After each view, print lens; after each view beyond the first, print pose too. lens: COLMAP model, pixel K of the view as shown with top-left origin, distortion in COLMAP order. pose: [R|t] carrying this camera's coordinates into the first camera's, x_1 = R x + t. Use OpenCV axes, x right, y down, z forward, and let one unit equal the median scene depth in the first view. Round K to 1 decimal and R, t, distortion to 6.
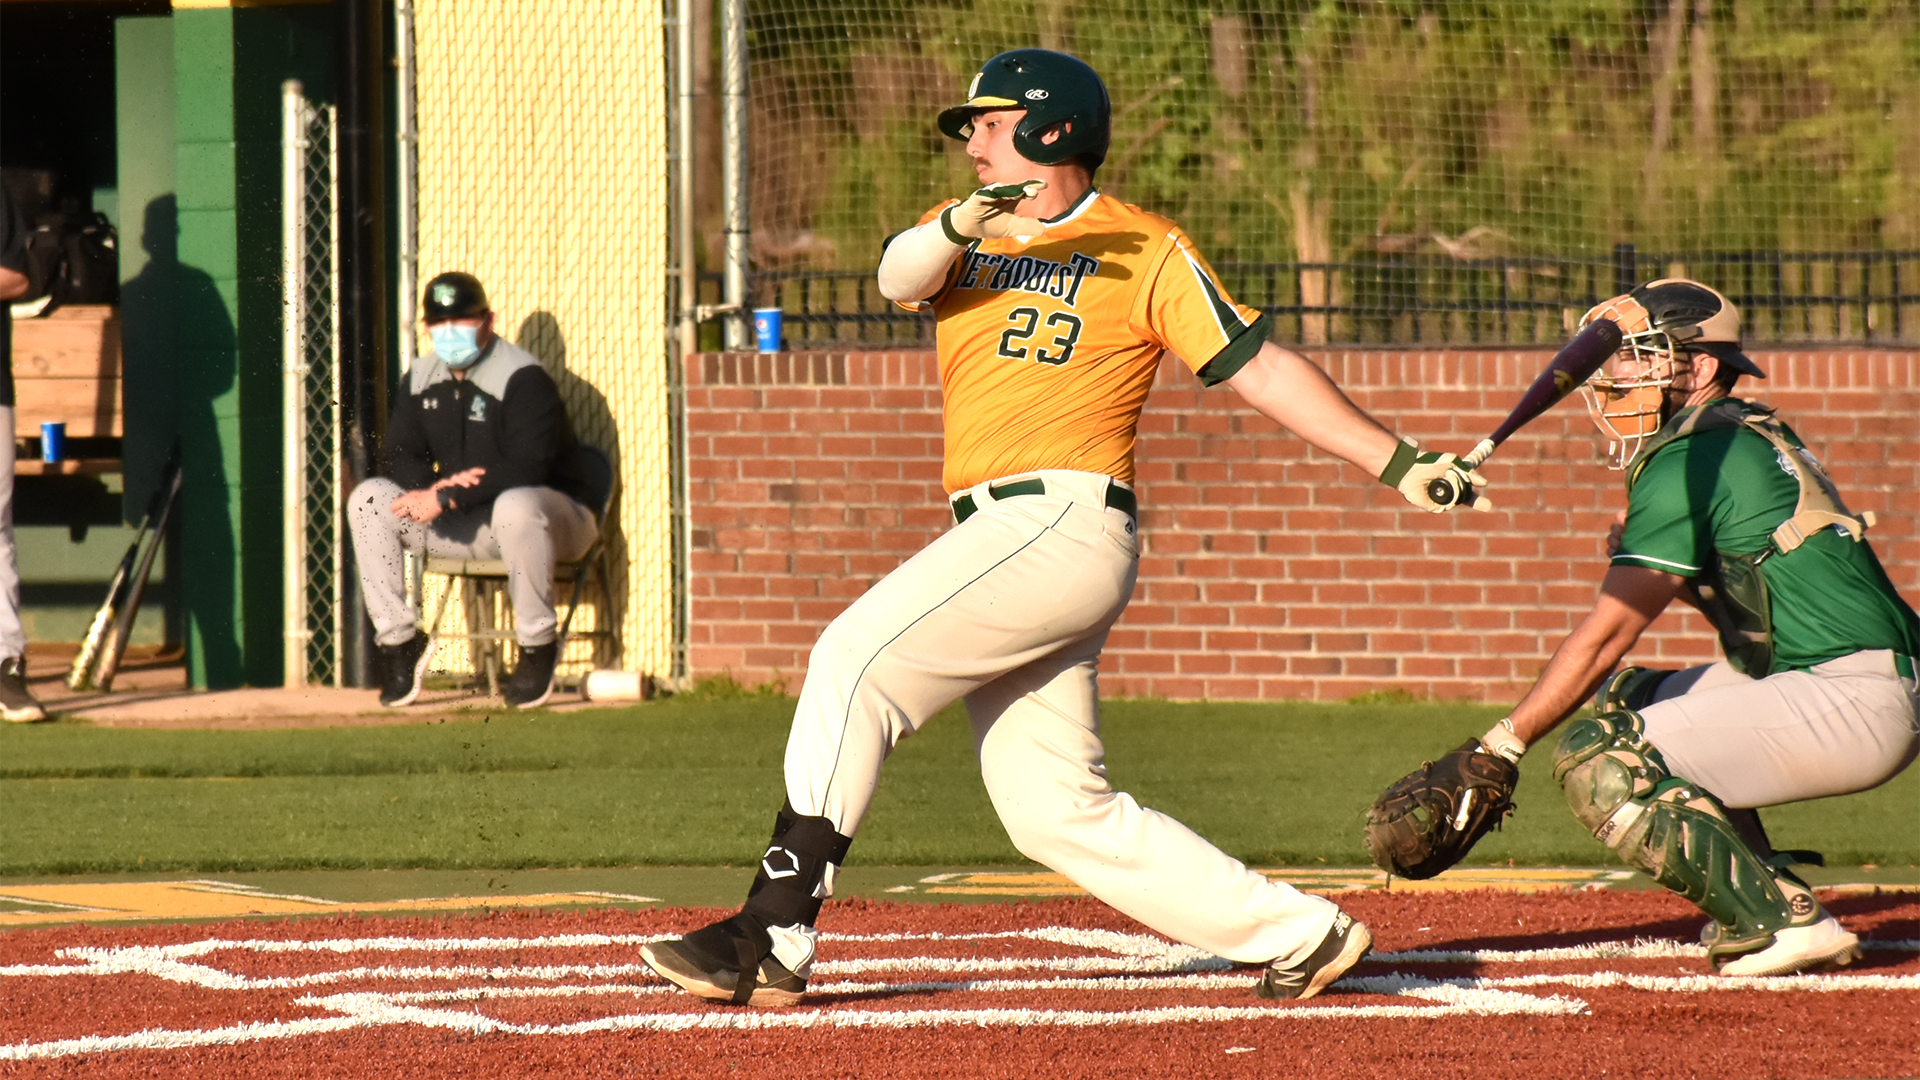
lens RADIAL K [[12843.2, 0, 960.4], [0, 12843.2, 532.4], [0, 0, 1]] dist [2.116008, 0.000000]
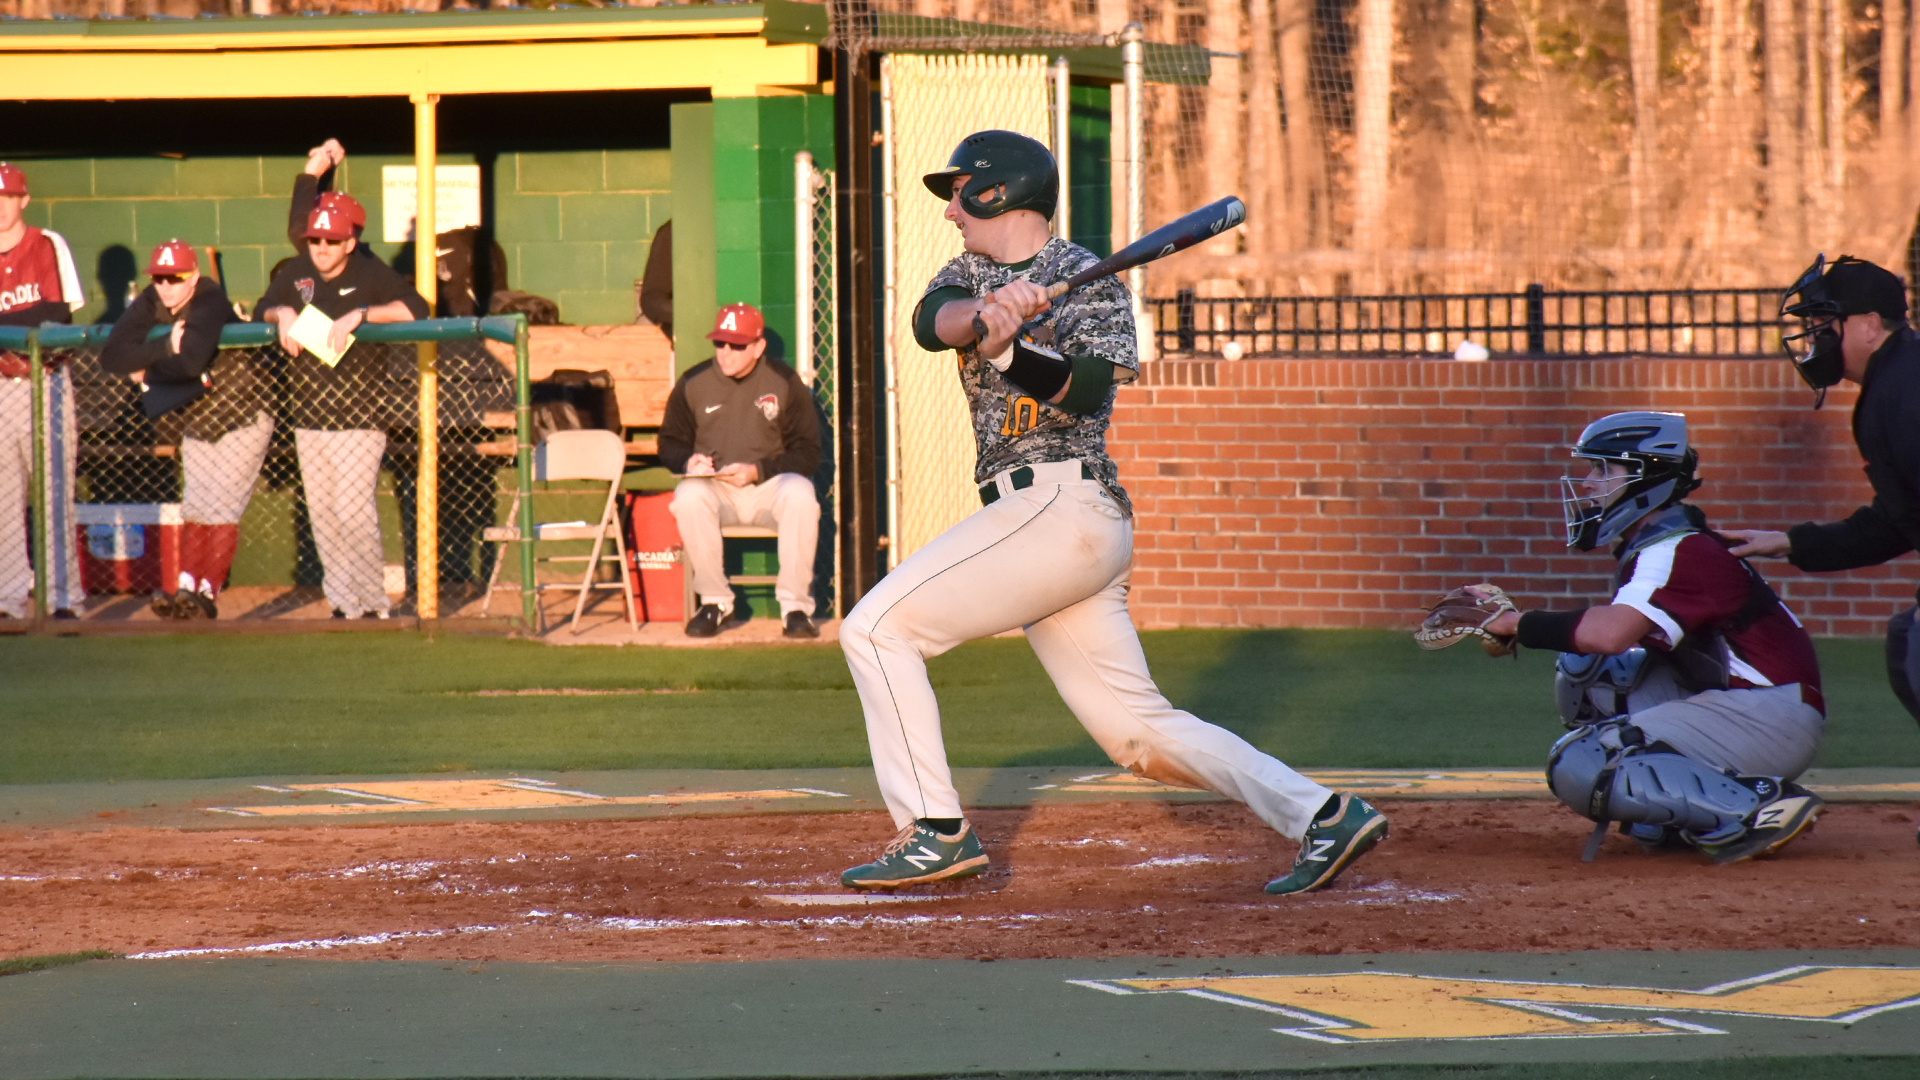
lens RADIAL K [[12843.2, 0, 969.7], [0, 12843.2, 551.6], [0, 0, 1]] dist [2.116008, 0.000000]
pose [[0.994444, 0.004137, -0.105181, 0.102686], [-0.004006, 0.999991, 0.001461, 0.003426], [0.105186, -0.001031, 0.994452, -0.292266]]
